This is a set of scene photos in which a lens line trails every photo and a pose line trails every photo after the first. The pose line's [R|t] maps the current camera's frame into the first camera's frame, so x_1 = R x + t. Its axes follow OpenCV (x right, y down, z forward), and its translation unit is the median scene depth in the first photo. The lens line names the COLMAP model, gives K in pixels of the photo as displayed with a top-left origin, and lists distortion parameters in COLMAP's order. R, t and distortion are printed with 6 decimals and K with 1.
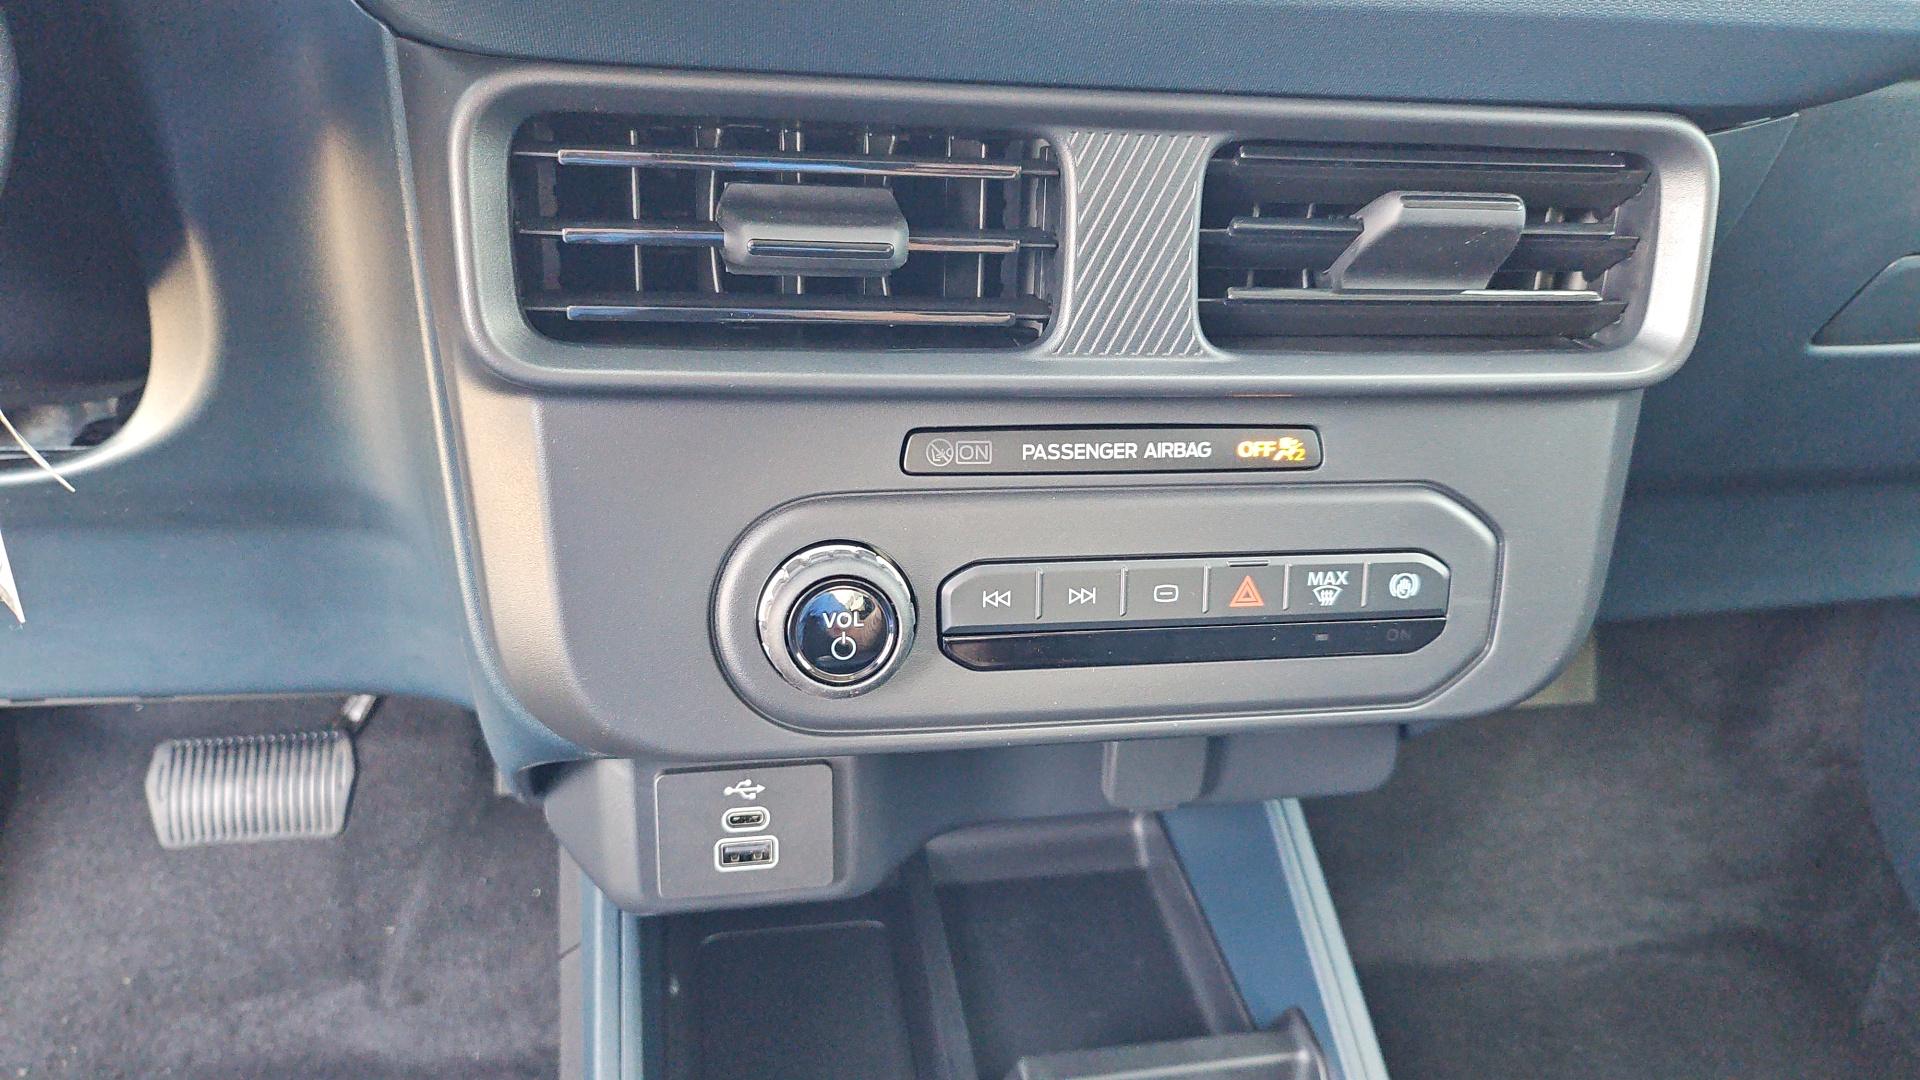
lens RADIAL K [[1340.5, 0, 974.6], [0, 1340.5, 551.1], [0, 0, 1]] dist [0.039734, -0.070791]
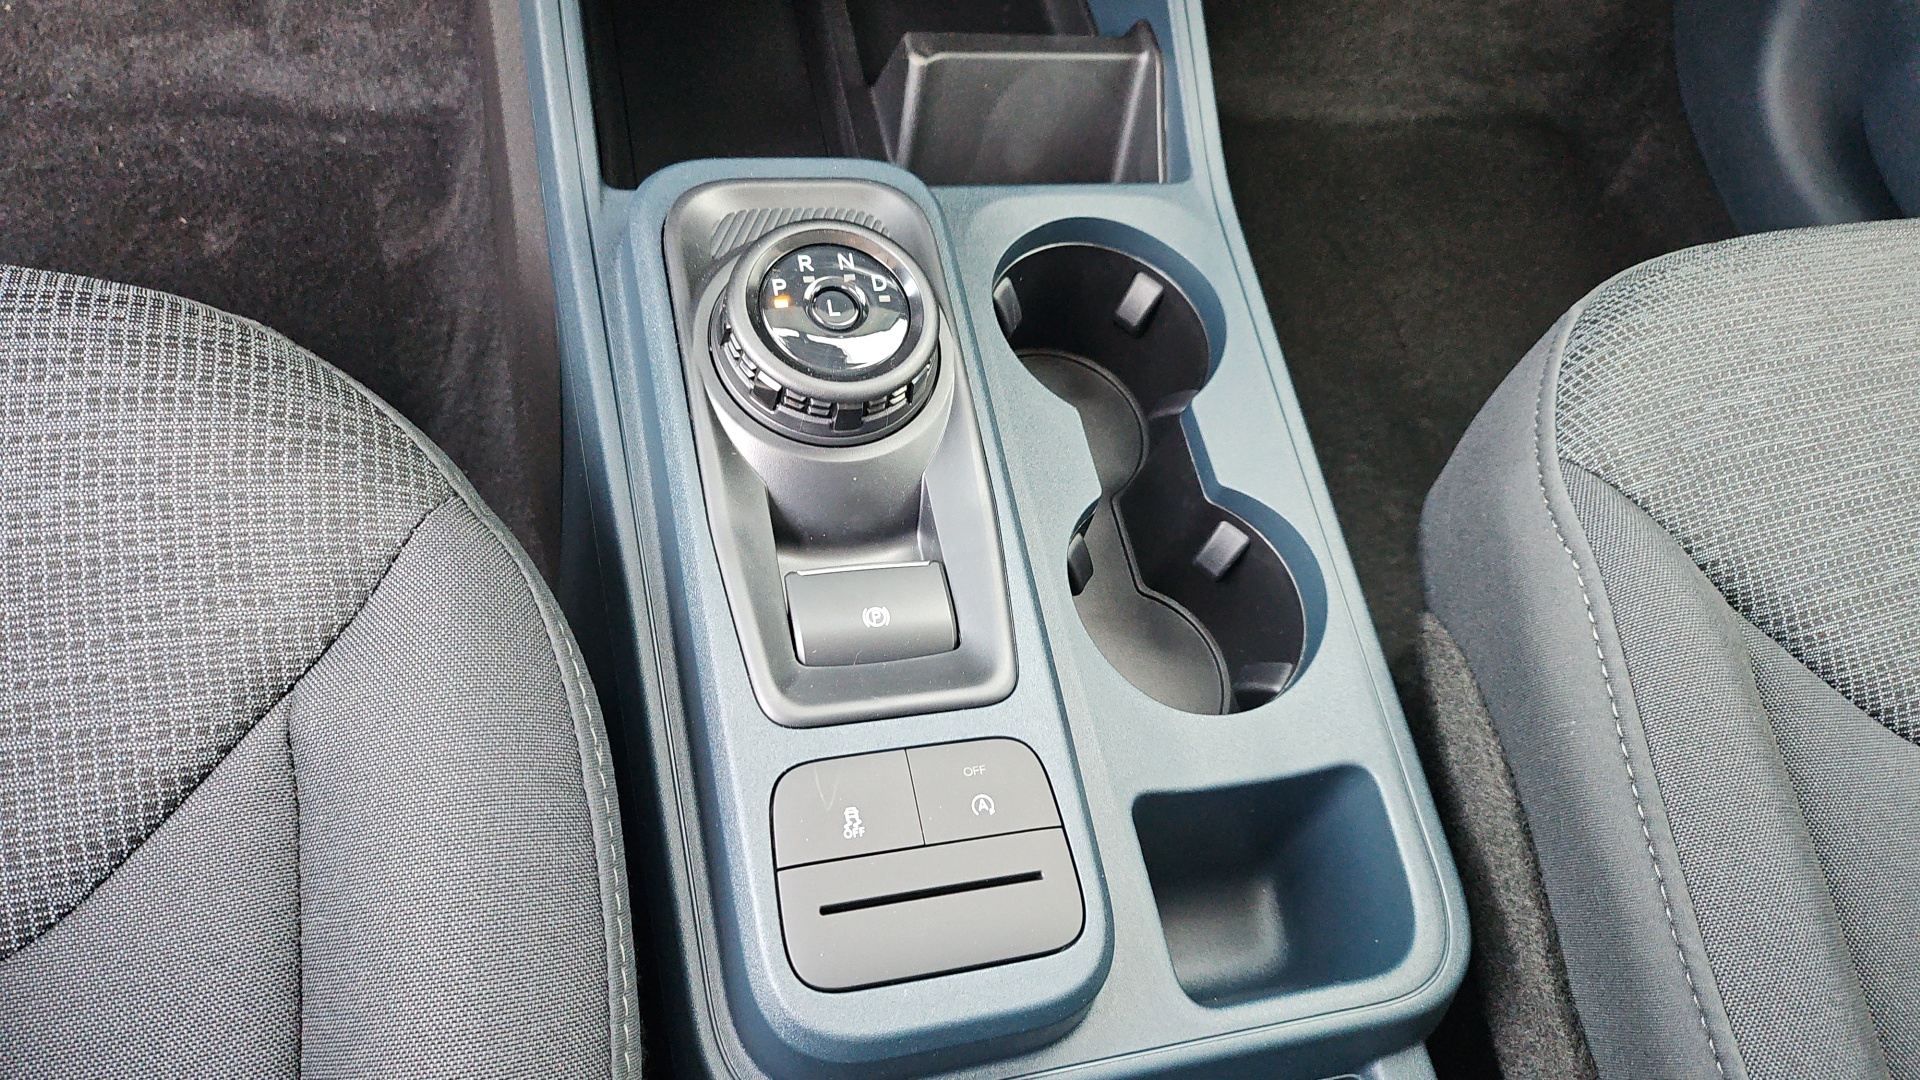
lens RADIAL K [[1337.3, 0, 959.2], [0, 1337.3, 538.4], [0, 0, 1]] dist [0.037886, -0.063146]
pose [[0.992103, 0.038626, 0.119327, -0.035403], [-0.091670, 0.872637, 0.479690, 0.174137], [-0.085601, -0.486840, 0.869286, -0.186164]]
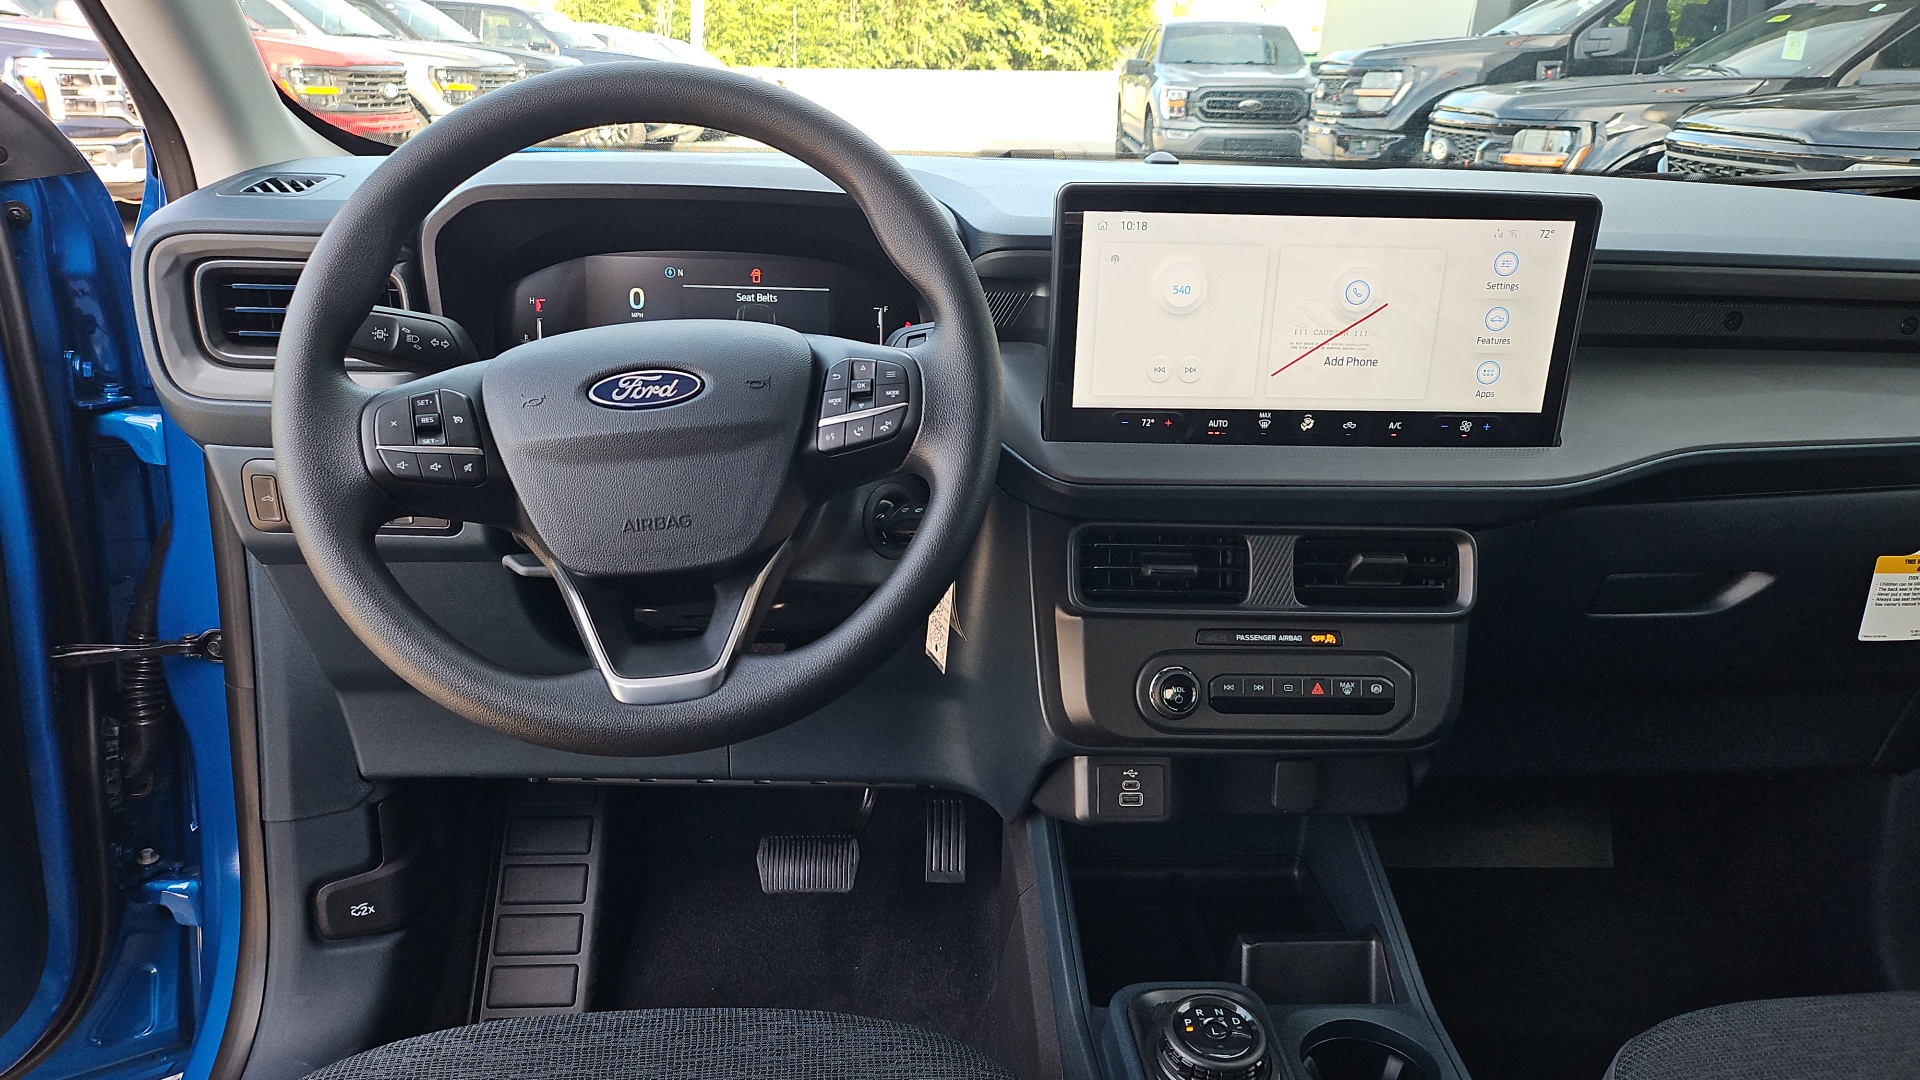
lens RADIAL K [[1337.3, 0, 959.2], [0, 1337.3, 538.4], [0, 0, 1]] dist [0.037886, -0.063146]
pose [[0.990603, -0.012346, -0.136213, -0.096047], [-0.022987, 0.966721, -0.254799, 0.279336], [0.134826, 0.255536, 0.957352, -1.149226]]
